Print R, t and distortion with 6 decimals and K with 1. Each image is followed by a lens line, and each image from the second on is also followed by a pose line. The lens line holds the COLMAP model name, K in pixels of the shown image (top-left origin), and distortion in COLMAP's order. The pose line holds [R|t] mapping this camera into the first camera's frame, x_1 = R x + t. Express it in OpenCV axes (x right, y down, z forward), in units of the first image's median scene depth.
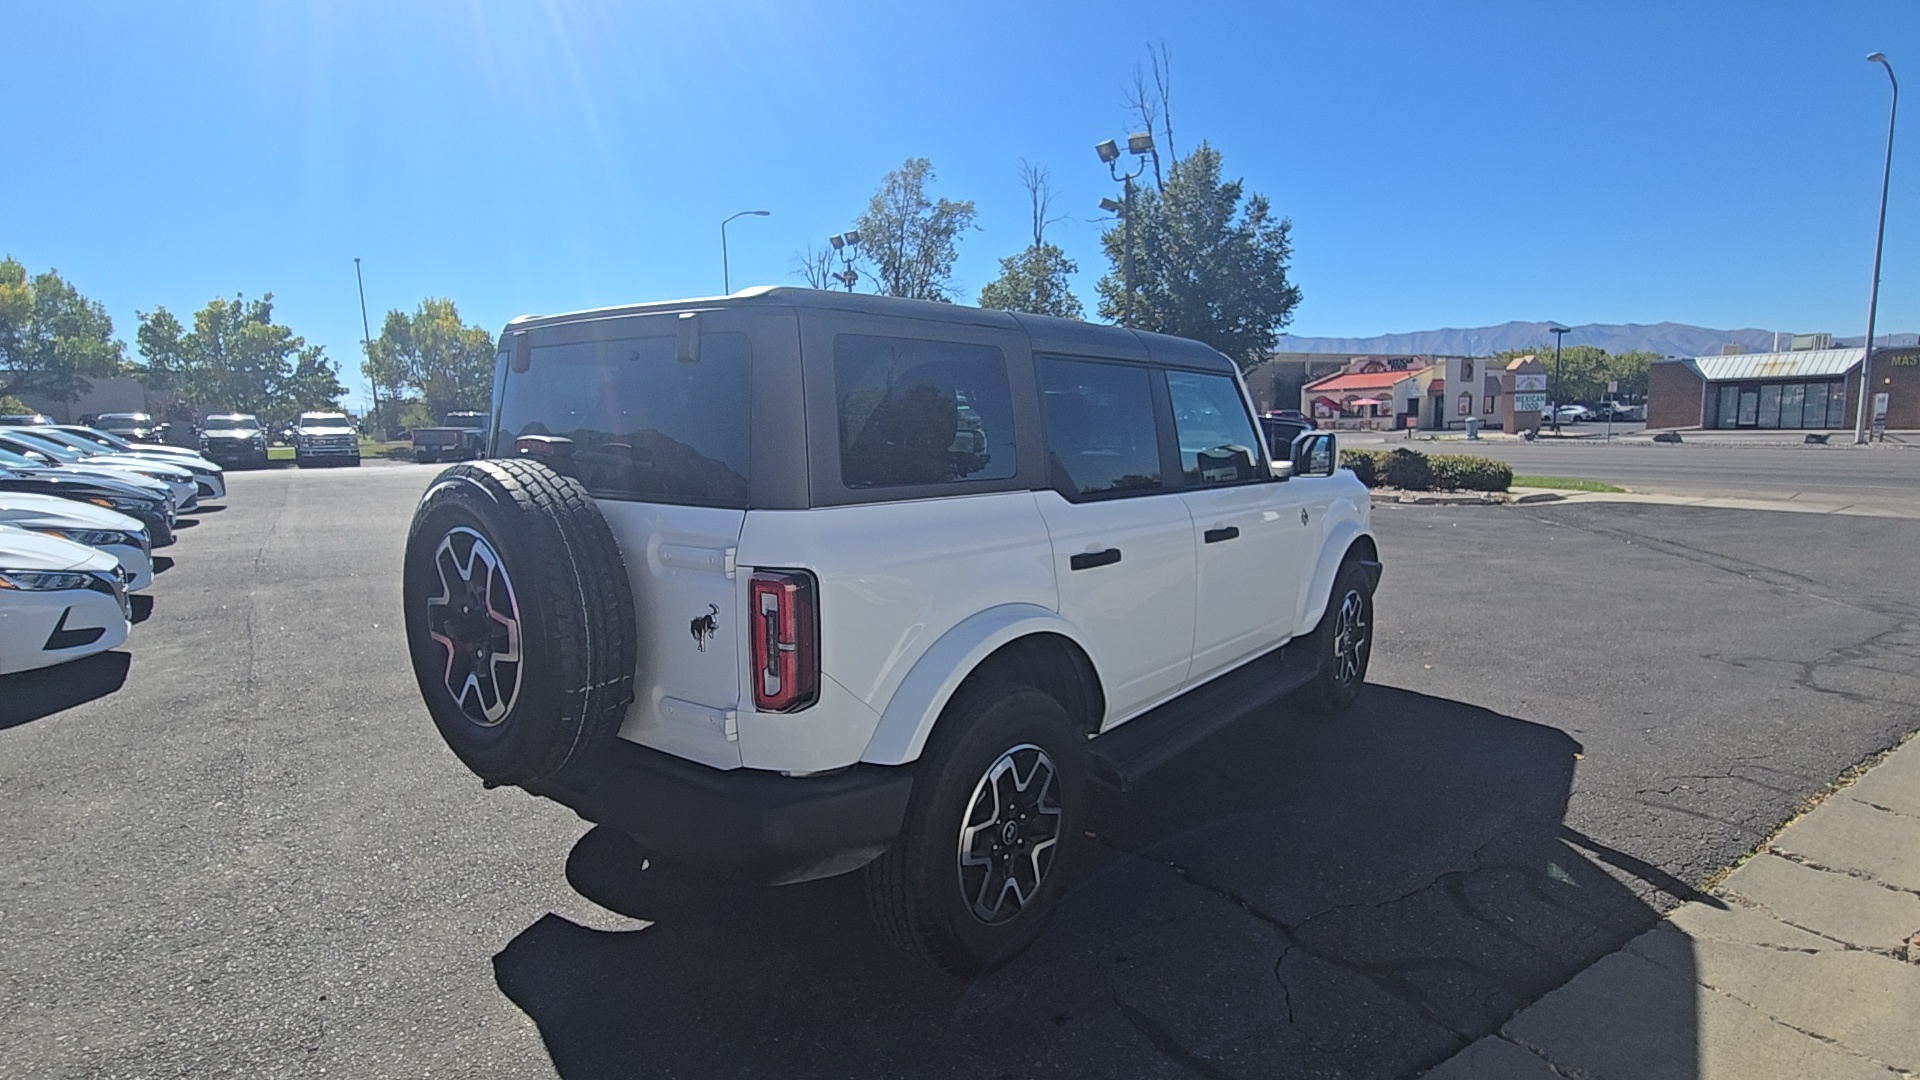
lens RADIAL K [[969.8, 0, 966.2], [0, 969.8, 542.9], [0, 0, 1]] dist [0.006554, -0.003983]
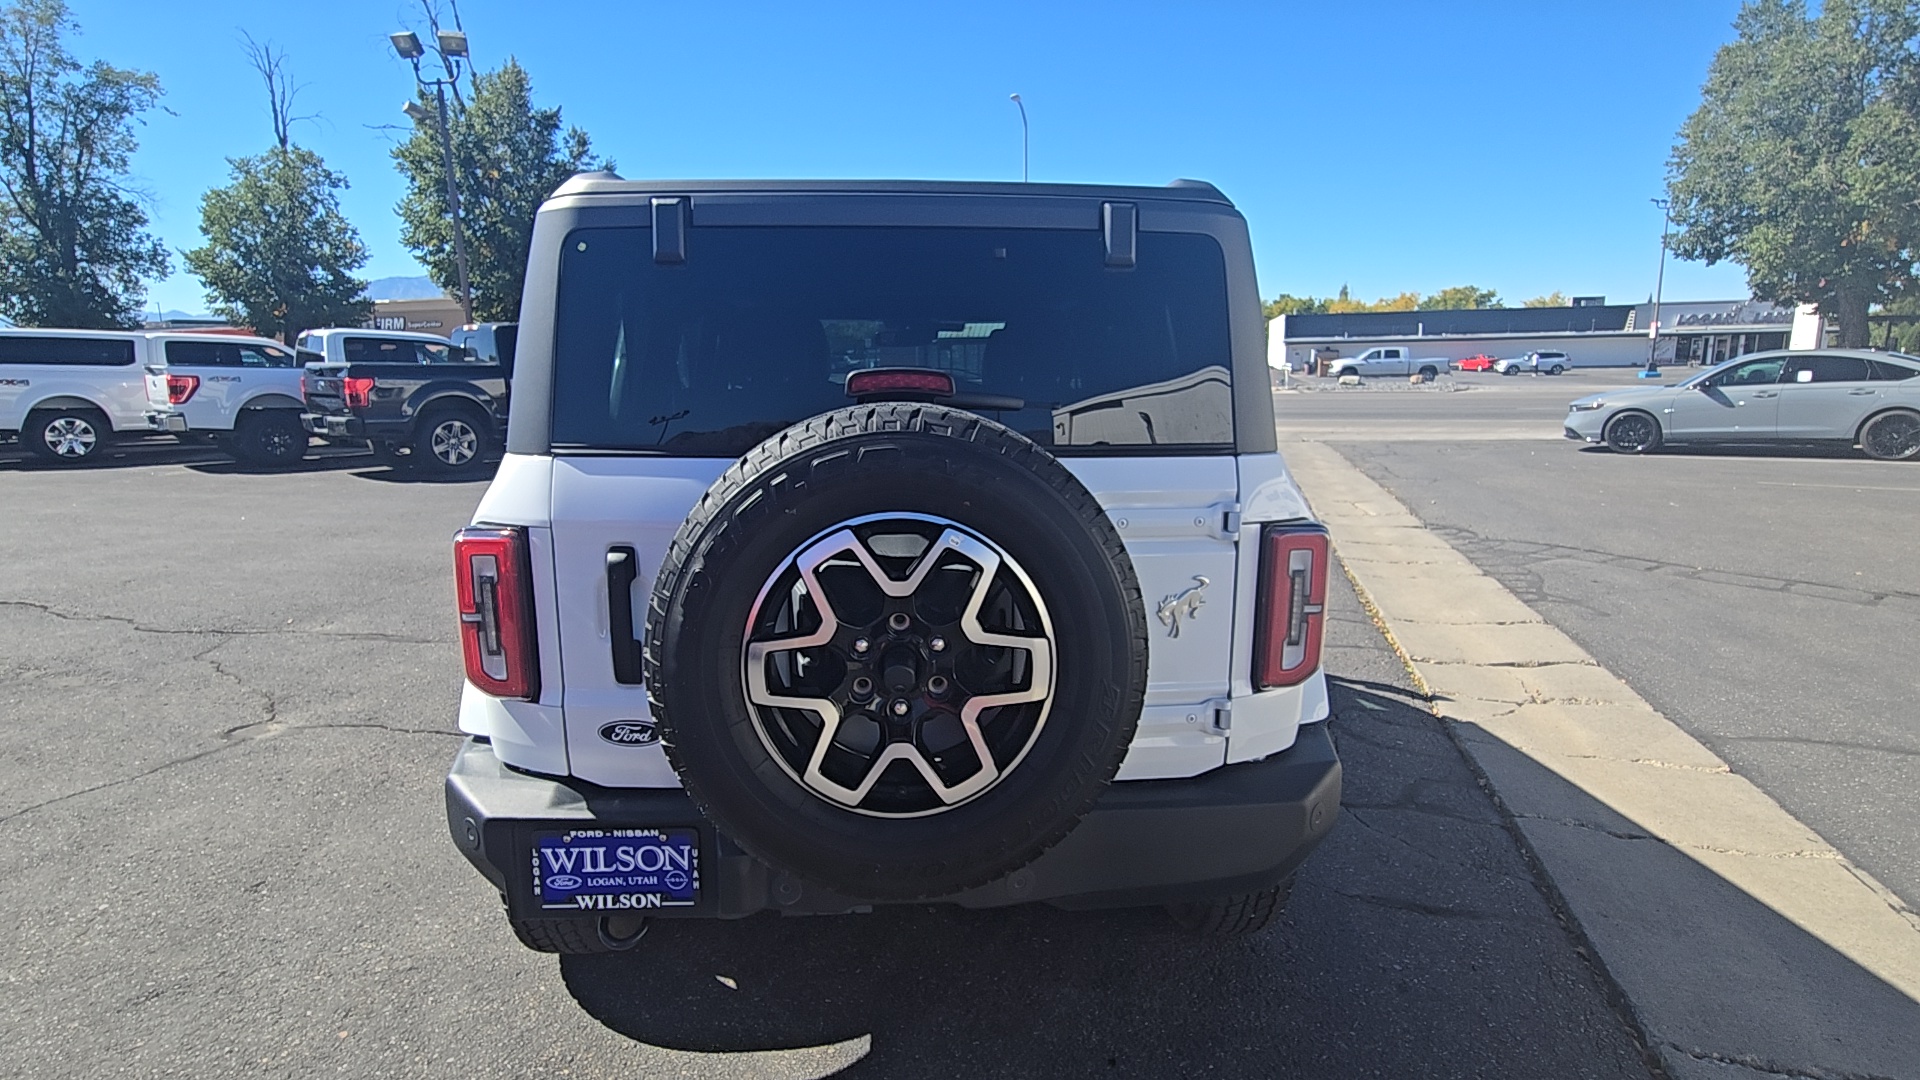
lens RADIAL K [[969.8, 0, 962.0], [0, 969.8, 544.5], [0, 0, 1]] dist [0.006554, -0.003983]
pose [[0.750907, -0.115595, 0.650213, -0.054656], [0.082928, 0.993273, 0.080814, -0.002610], [-0.655181, -0.006763, 0.755442, 0.030779]]
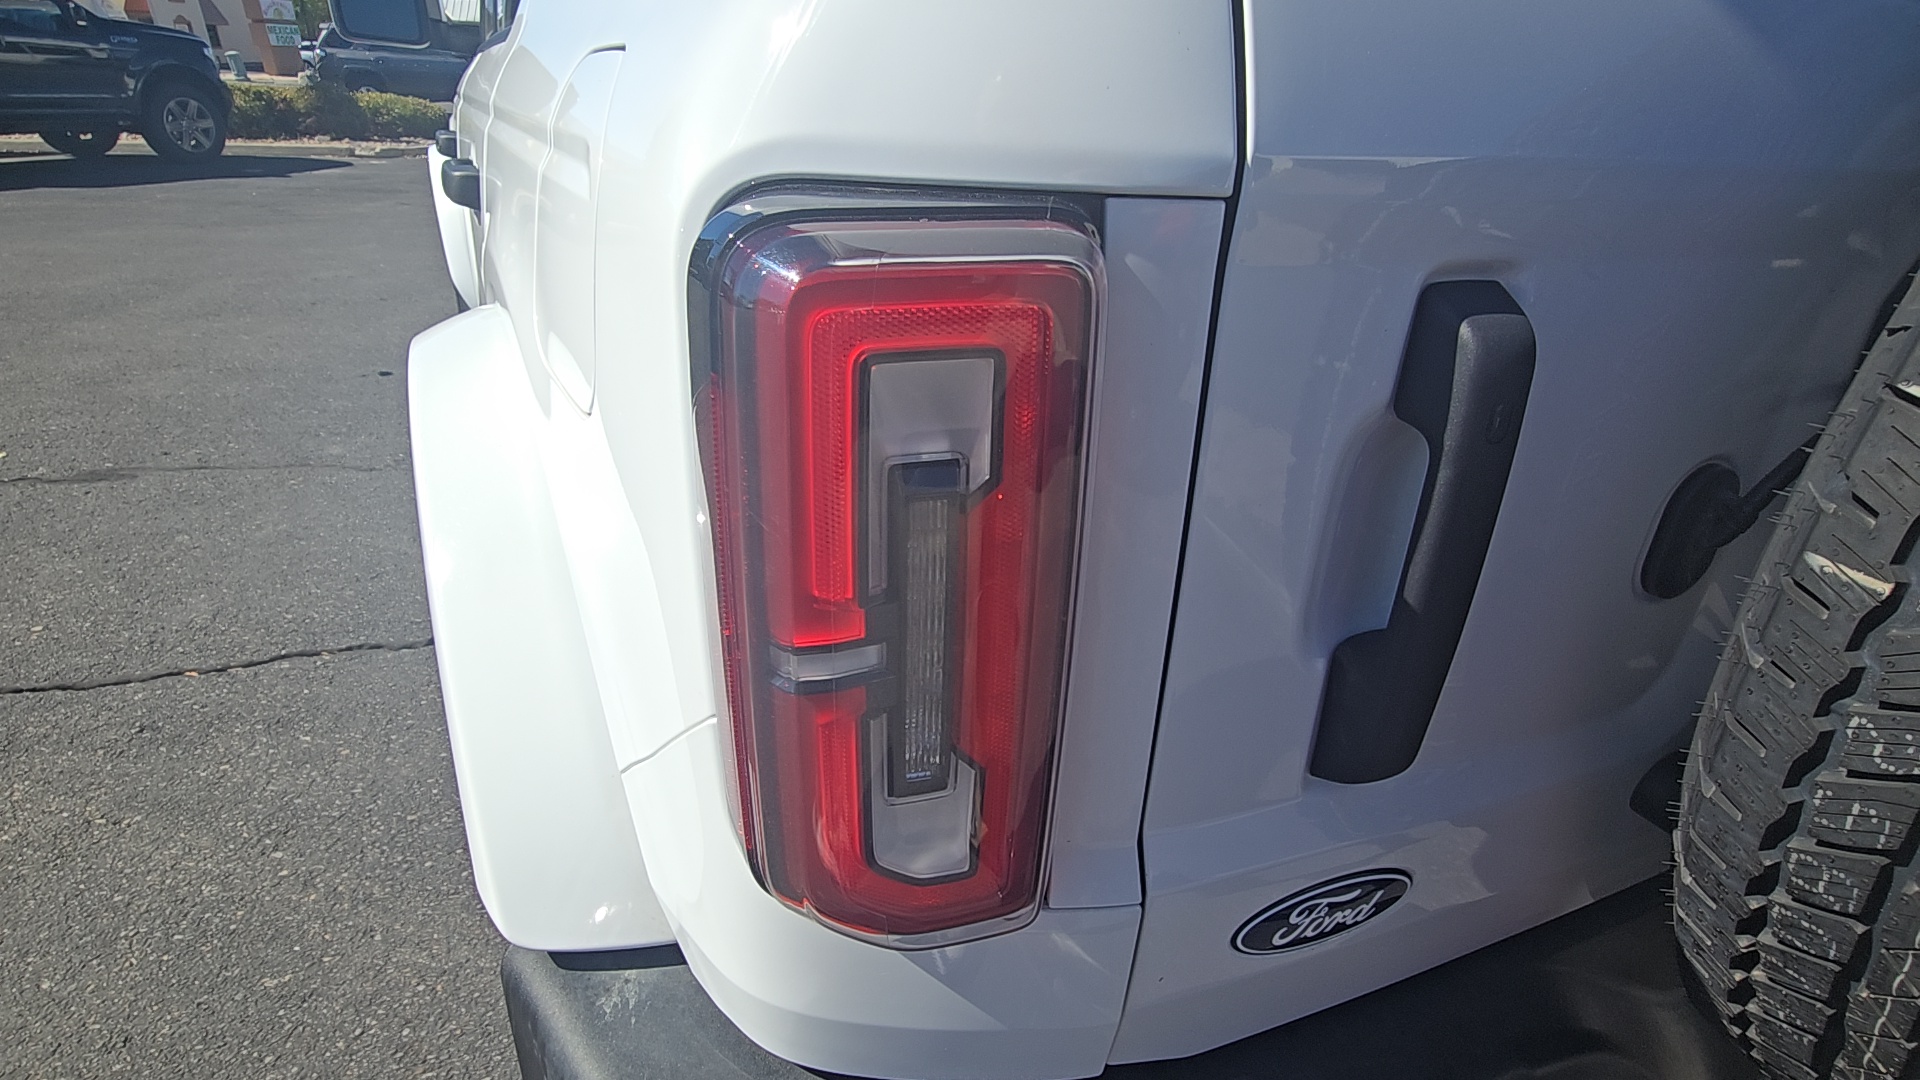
lens RADIAL K [[969.8, 0, 972.0], [0, 969.8, 538.7], [0, 0, 1]] dist [0.006554, -0.003983]
pose [[0.426655, -0.364262, 0.827816, -0.049322], [0.078937, 0.926811, 0.367138, -0.001891], [-0.900963, -0.091296, 0.424182, 0.075906]]
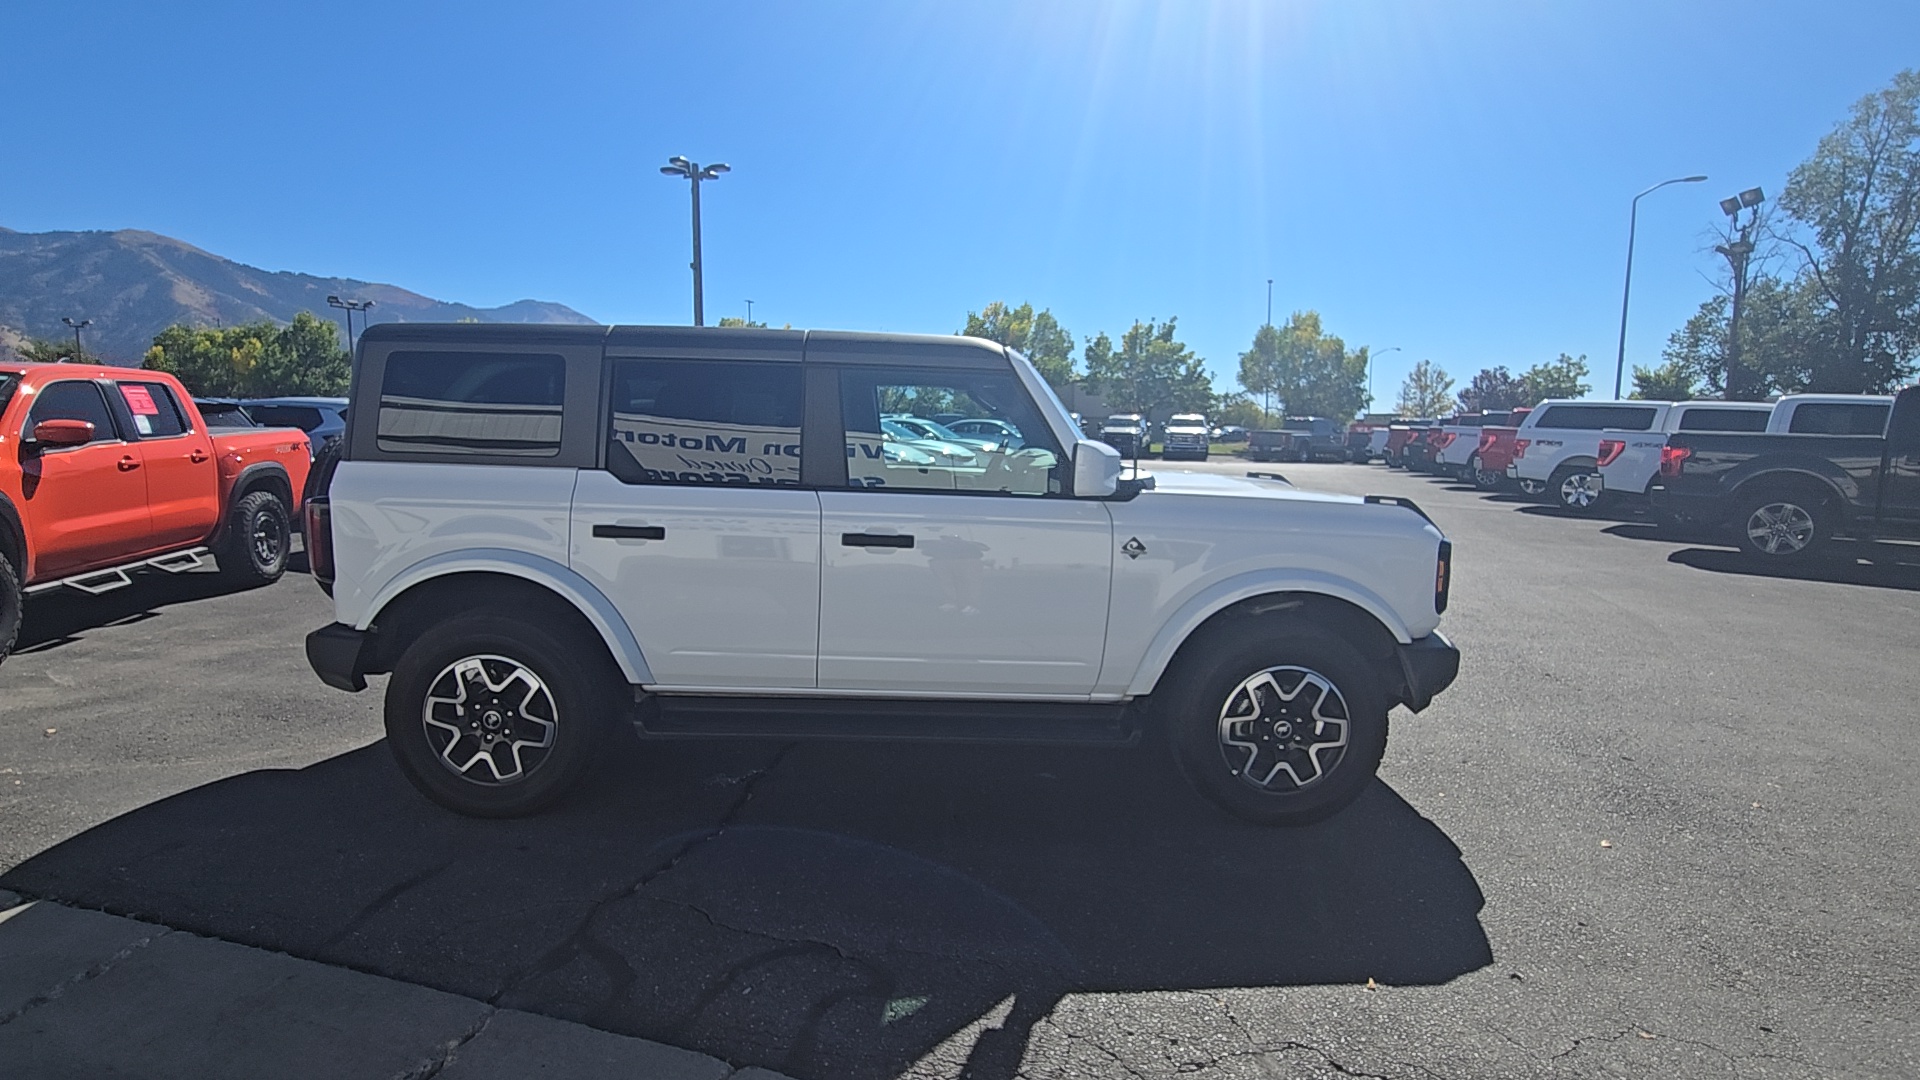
lens RADIAL K [[969.8, 0, 966.6], [0, 969.8, 550.3], [0, 0, 1]] dist [0.006554, -0.003983]
pose [[0.629657, 0.124469, -0.766837, 0.100803], [-0.123925, 0.990535, 0.059023, -0.006392], [0.766926, 0.057866, 0.639122, 0.043955]]
